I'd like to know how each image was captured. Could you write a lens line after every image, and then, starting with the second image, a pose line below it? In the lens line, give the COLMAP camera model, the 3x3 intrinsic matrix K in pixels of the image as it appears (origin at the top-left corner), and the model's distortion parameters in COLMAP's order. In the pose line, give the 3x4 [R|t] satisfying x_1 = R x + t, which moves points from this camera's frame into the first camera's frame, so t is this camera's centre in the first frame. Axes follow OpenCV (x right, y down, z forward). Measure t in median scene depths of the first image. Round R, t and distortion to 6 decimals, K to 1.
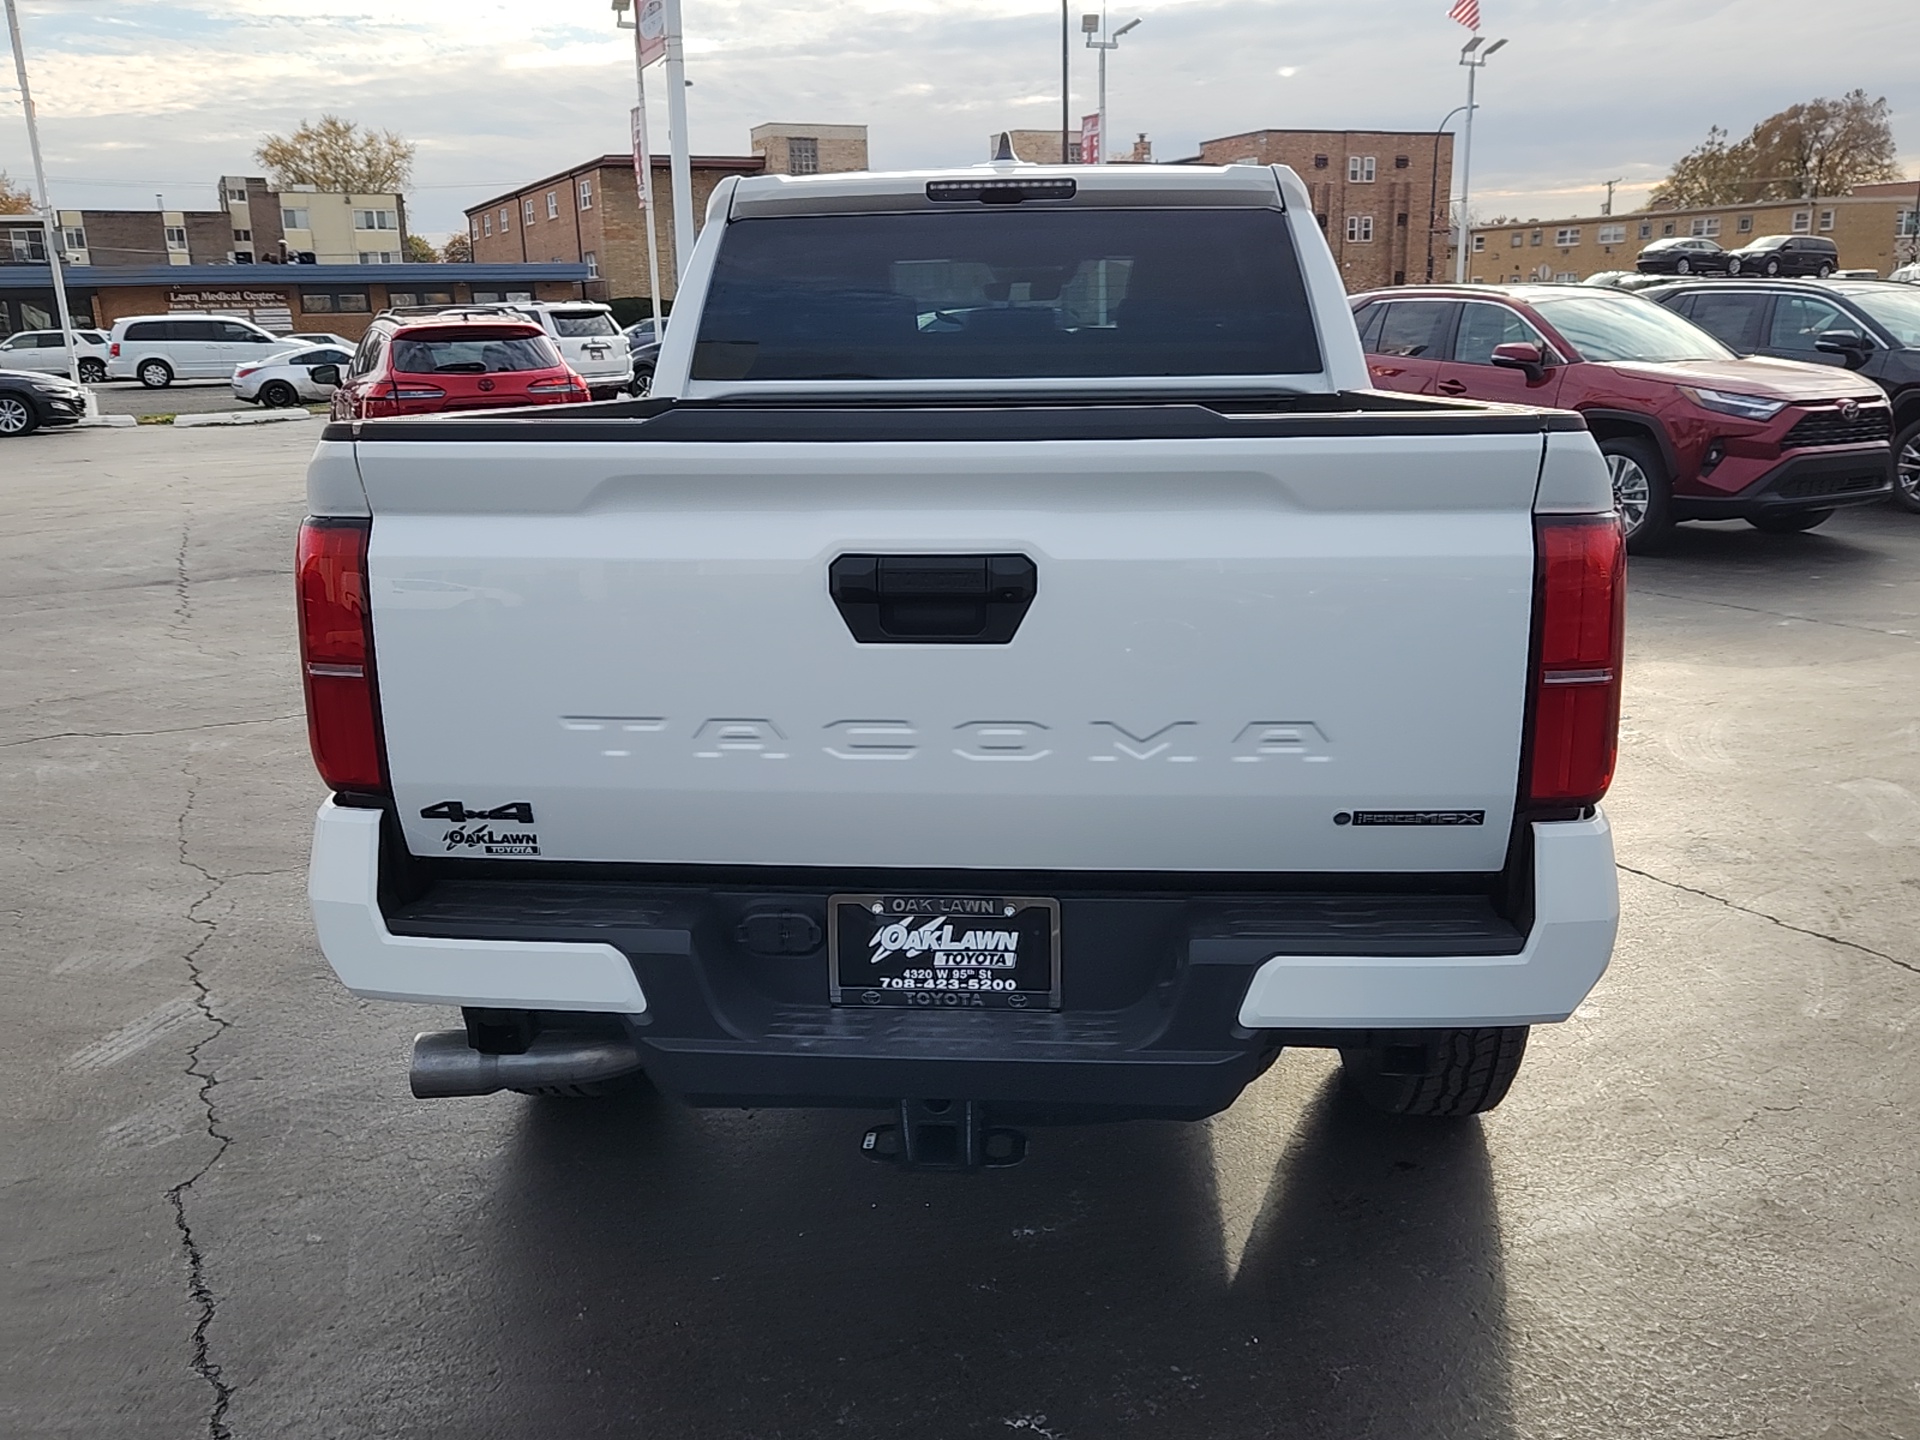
lens RADIAL K [[1543.0, 0, 954.5], [0, 1543.0, 719.4], [0, 0, 1]] dist [0.070526, -0.078317]
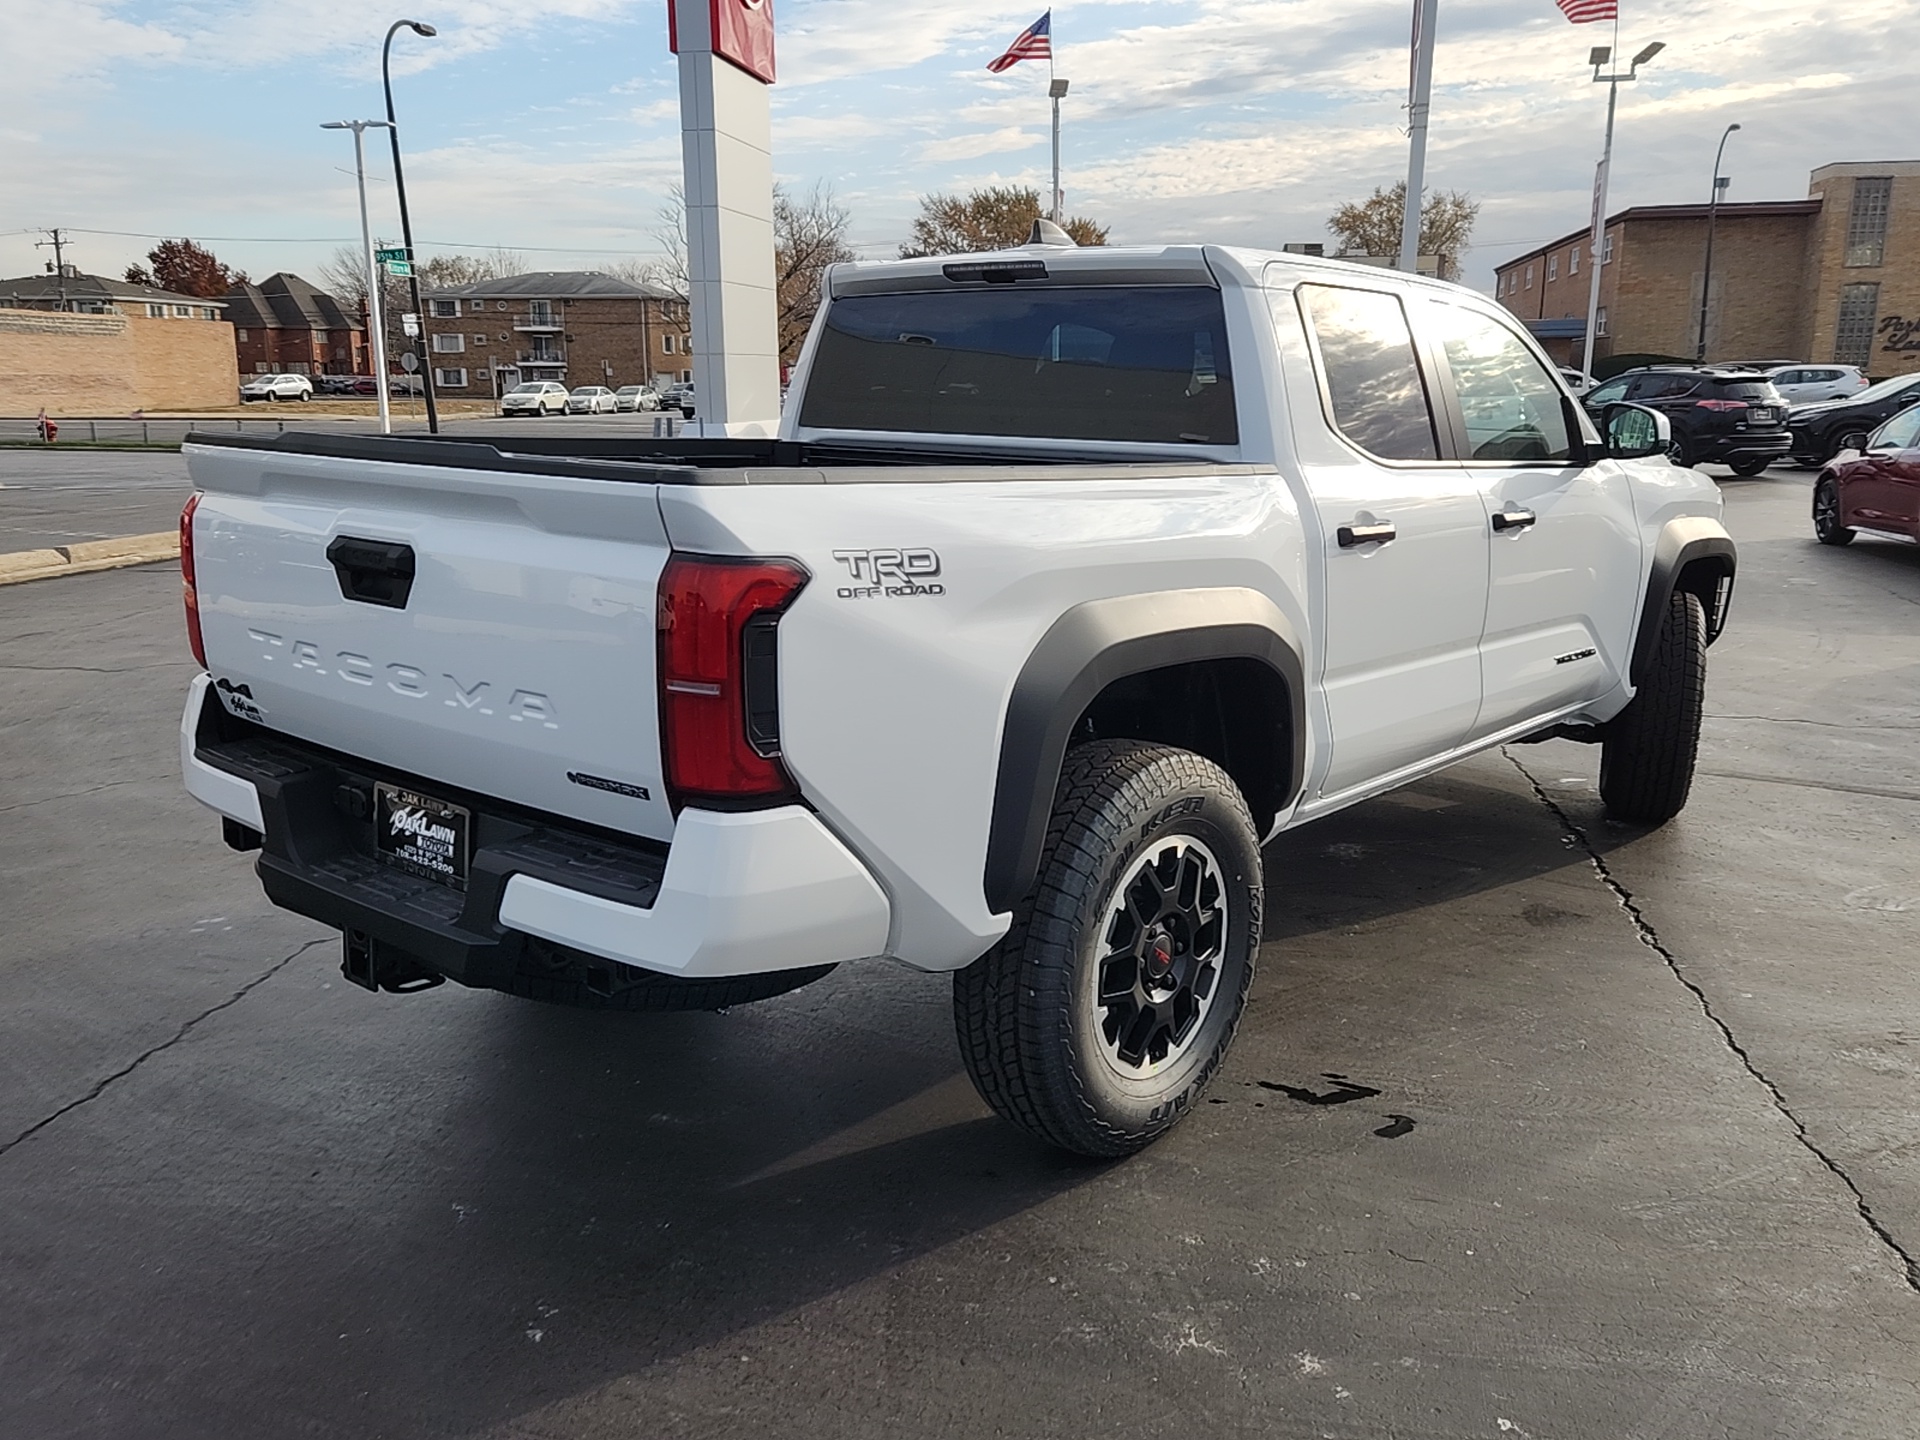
lens RADIAL K [[1543.0, 0, 965.9], [0, 1543.0, 712.1], [0, 0, 1]] dist [0.070526, -0.078317]
pose [[0.816845, 0.142421, -0.558999, 0.693964], [-0.163593, 0.986452, 0.012274, -0.032403], [0.553174, 0.081422, 0.829077, 0.071934]]
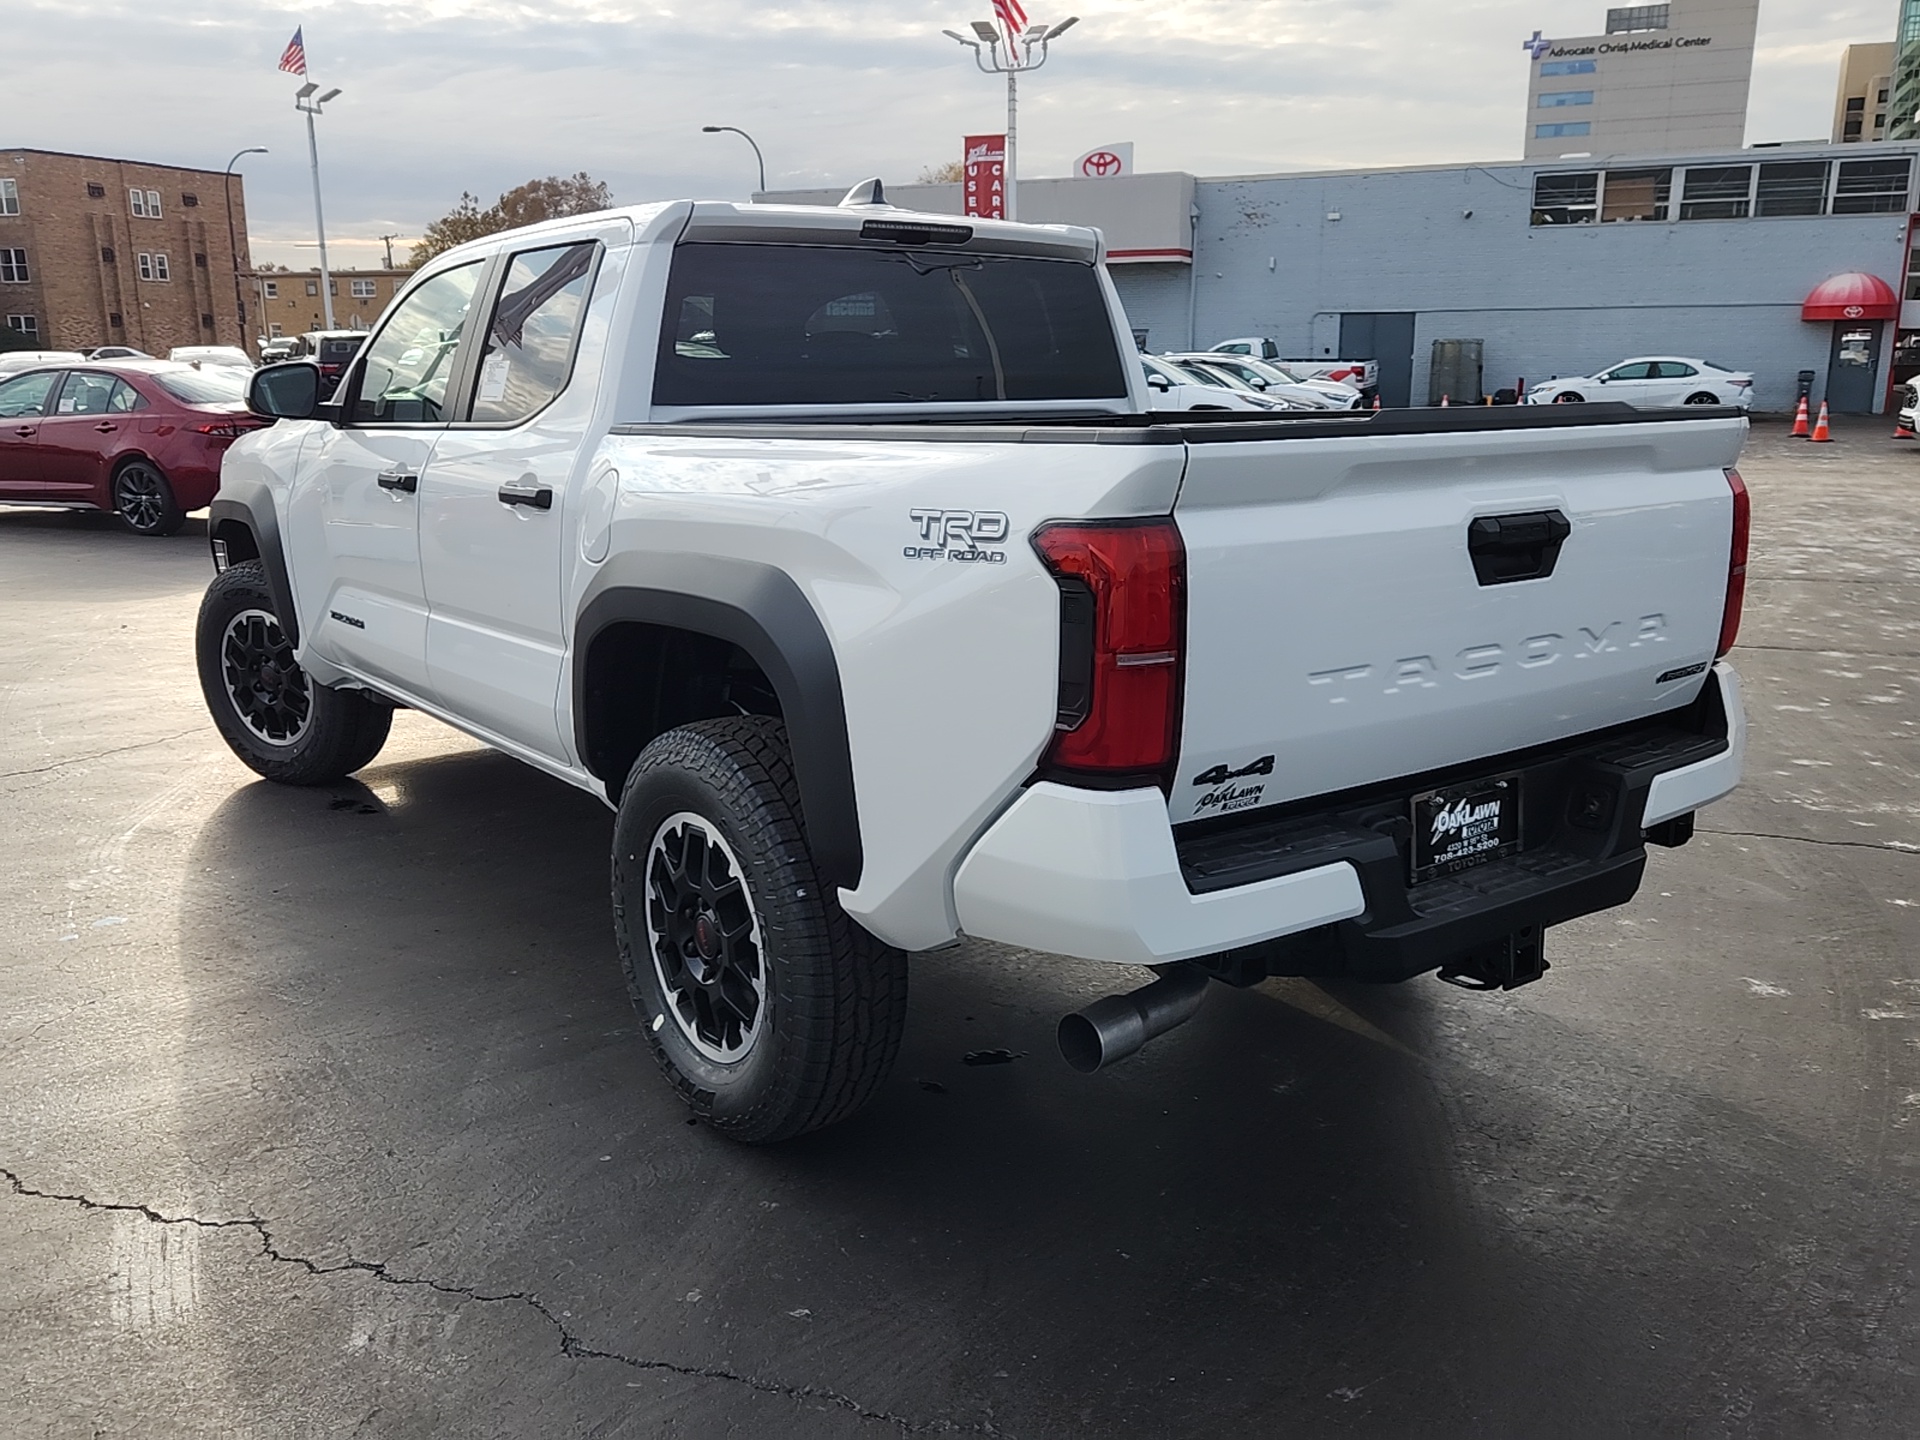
lens RADIAL K [[1543.0, 0, 957.1], [0, 1543.0, 719.5], [0, 0, 1]] dist [0.070526, -0.078317]
pose [[0.757249, -0.133722, 0.639291, -0.704405], [0.152654, 0.987942, 0.025830, -0.022483], [-0.635036, 0.078030, 0.768531, 0.158886]]
